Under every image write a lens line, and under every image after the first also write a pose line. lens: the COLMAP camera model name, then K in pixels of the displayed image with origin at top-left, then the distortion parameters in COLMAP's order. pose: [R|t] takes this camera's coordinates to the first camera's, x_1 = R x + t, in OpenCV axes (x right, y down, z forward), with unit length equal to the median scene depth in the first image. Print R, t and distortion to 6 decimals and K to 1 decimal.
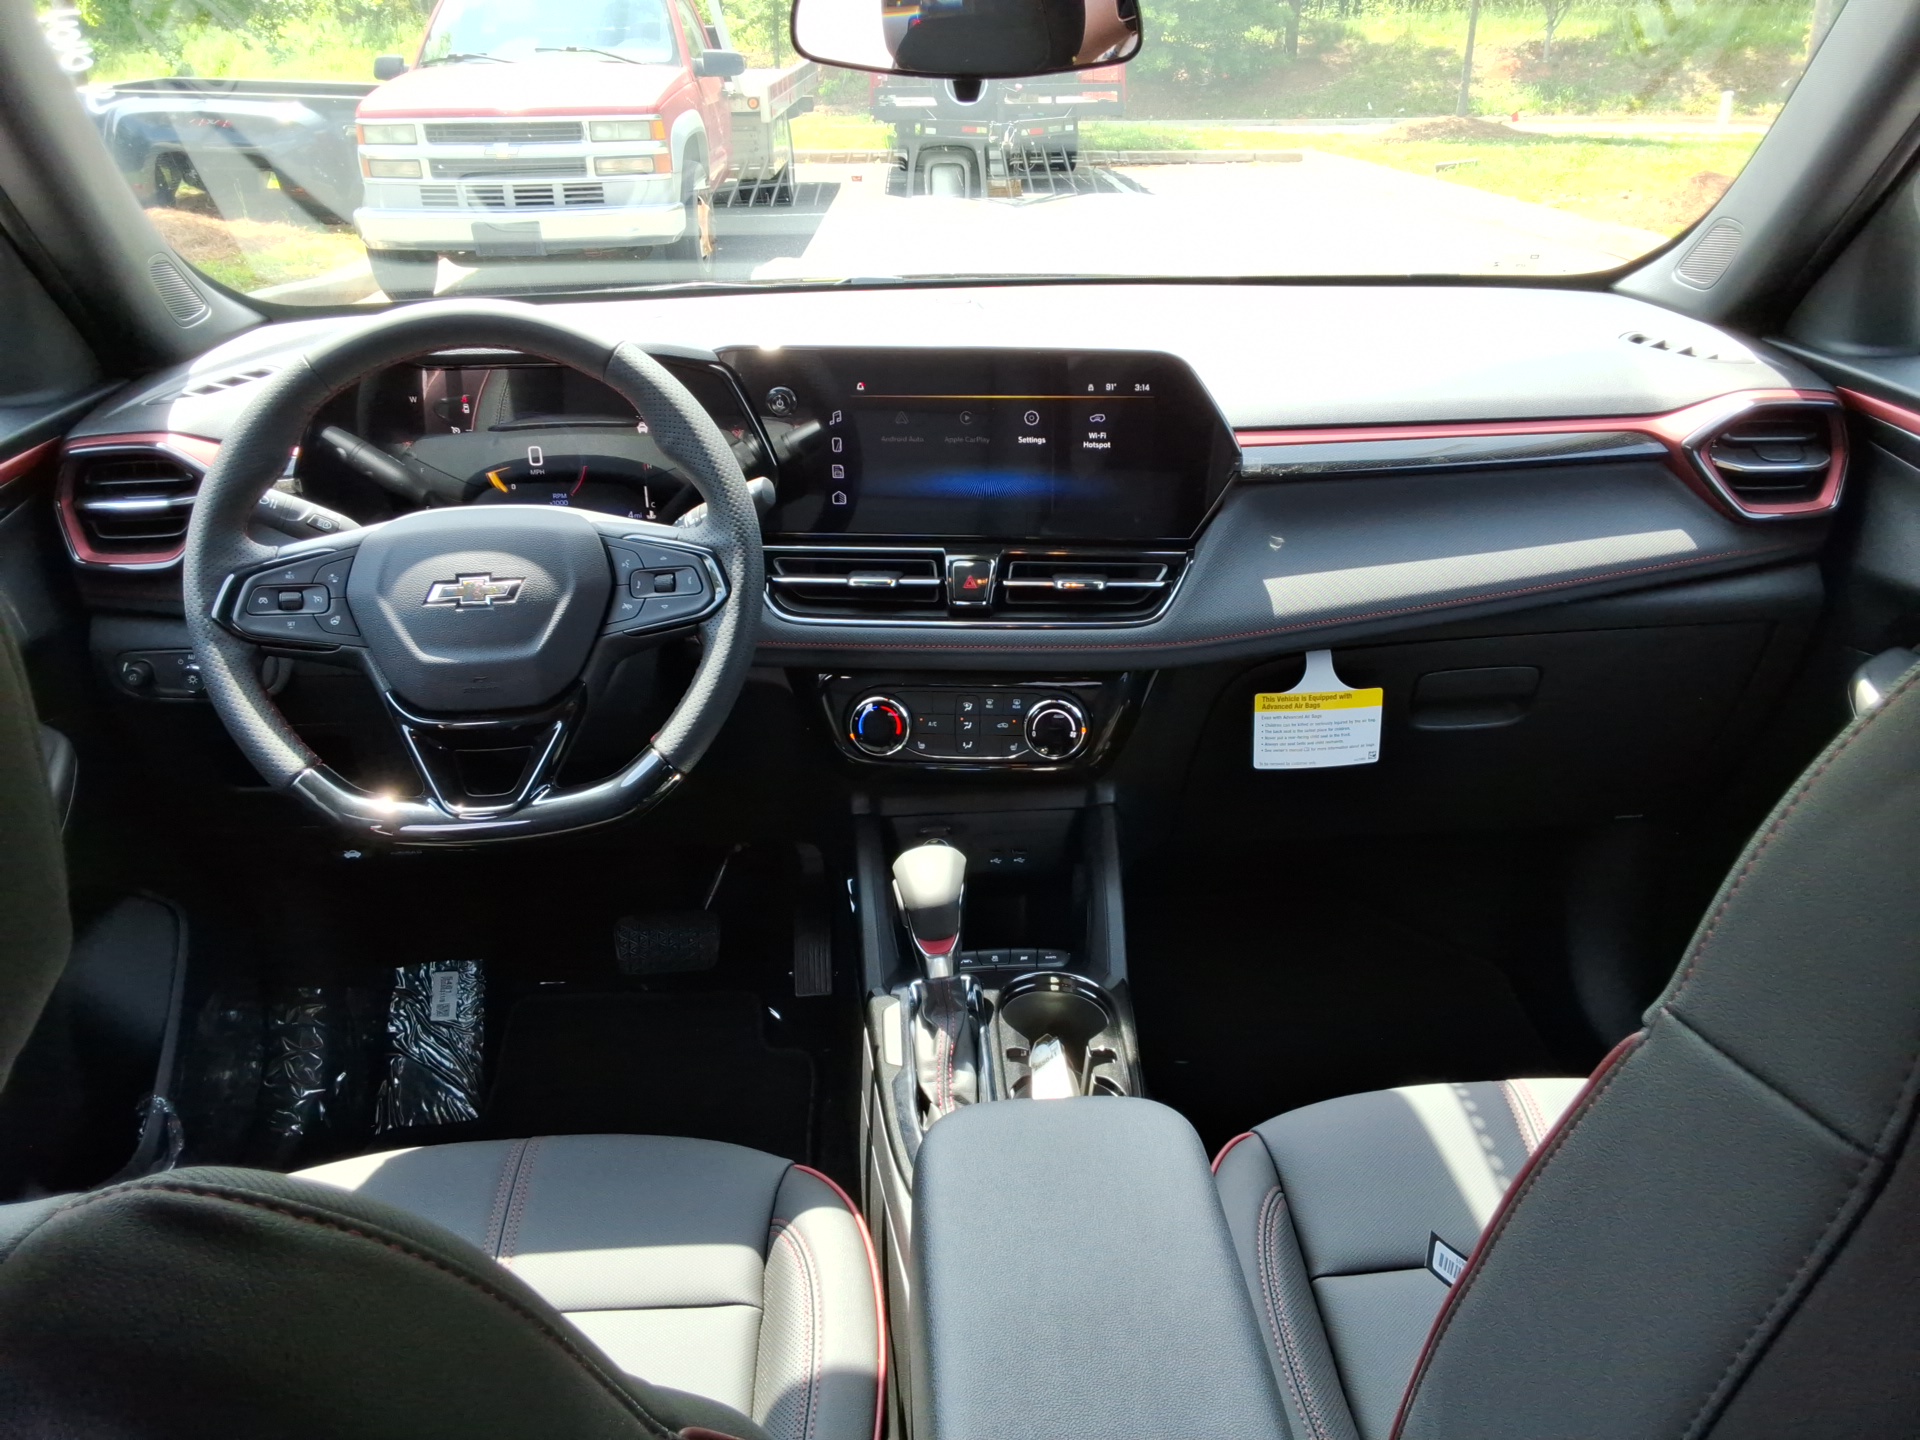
lens RADIAL K [[1549.2, 0, 977.7], [0, 1549.2, 692.6], [0, 0, 1]] dist [0.118197, -0.189671]
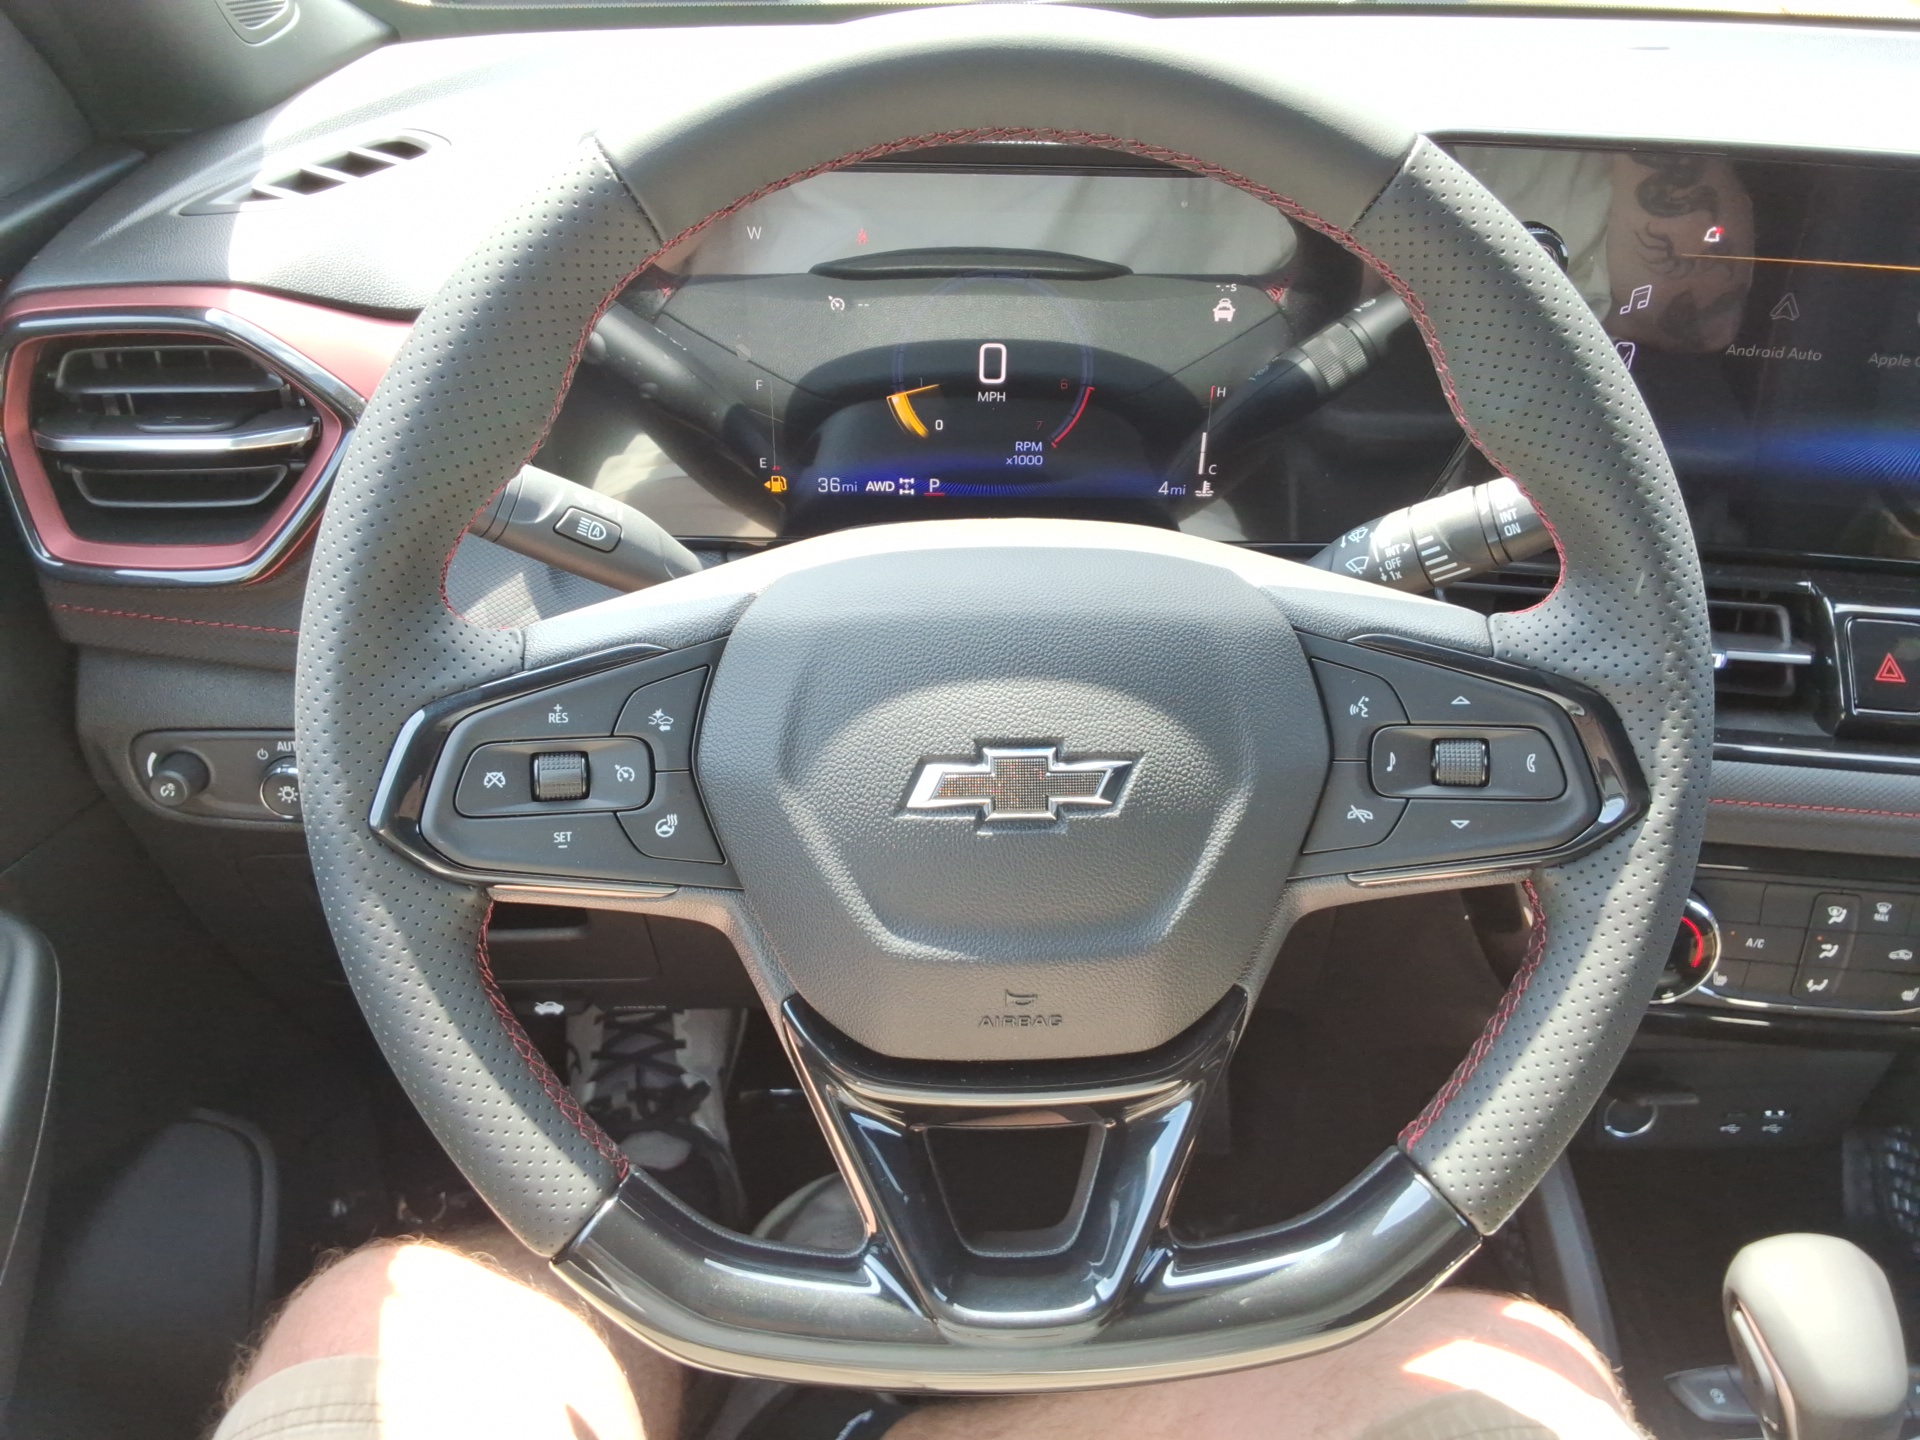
lens RADIAL K [[1549.2, 0, 977.7], [0, 1549.2, 692.6], [0, 0, 1]] dist [0.118197, -0.189671]
pose [[0.998793, 0.048486, -0.007832, -0.283408], [-0.046752, 0.987447, 0.150875, -0.125768], [0.015049, -0.150327, 0.988522, 0.526684]]
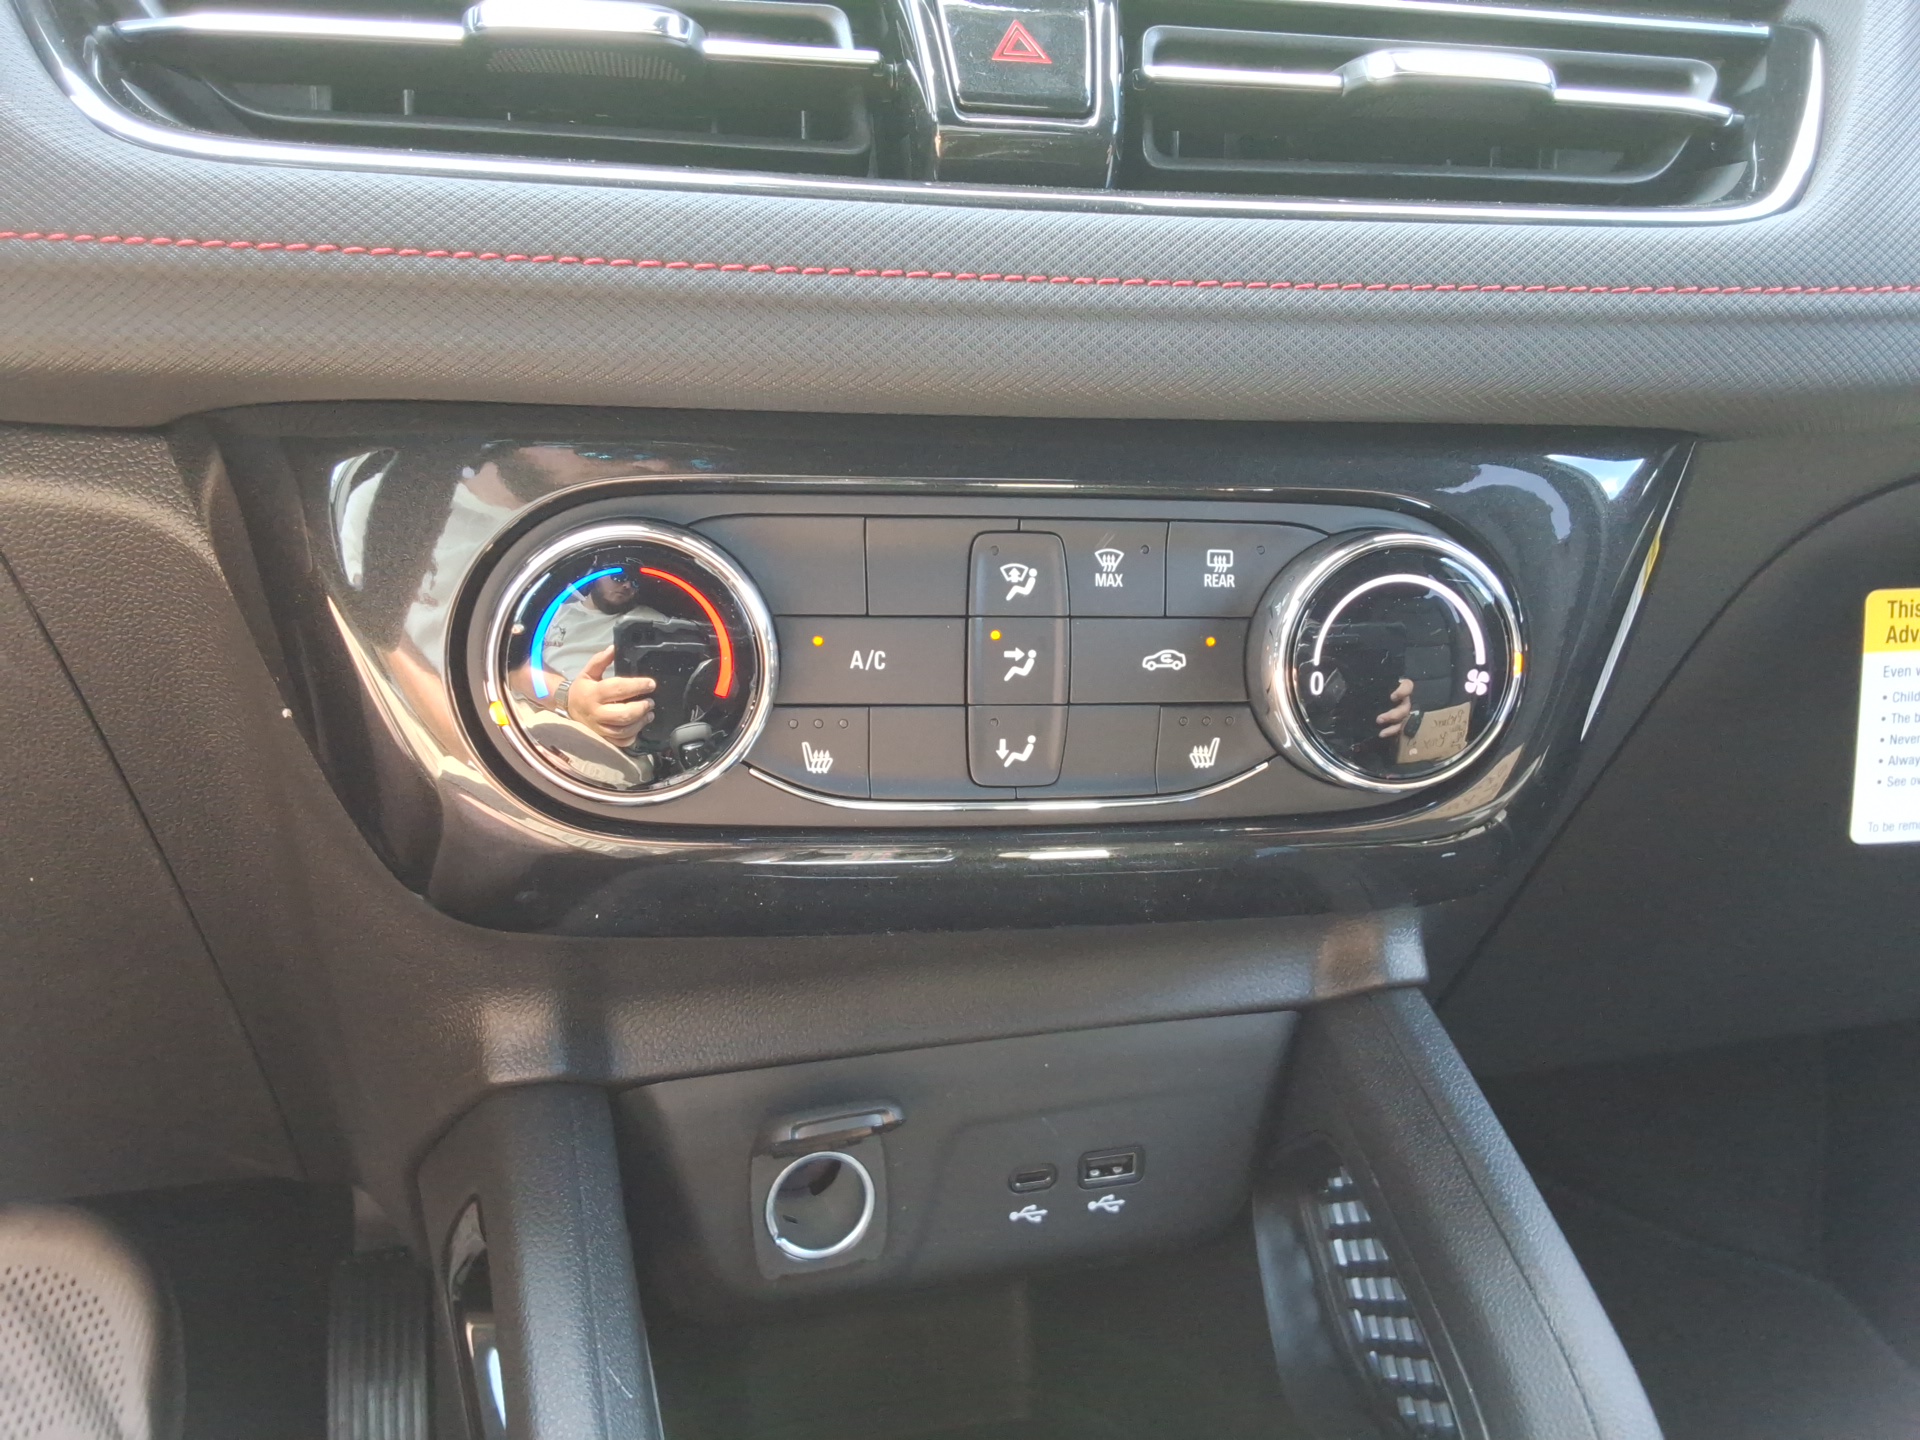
lens RADIAL K [[1549.2, 0, 977.7], [0, 1549.2, 692.6], [0, 0, 1]] dist [0.118197, -0.189671]
pose [[0.974576, -0.013334, 0.223661, -0.066073], [0.042443, 0.991141, -0.125851, 0.055935], [-0.220001, 0.132144, 0.966508, 0.798188]]
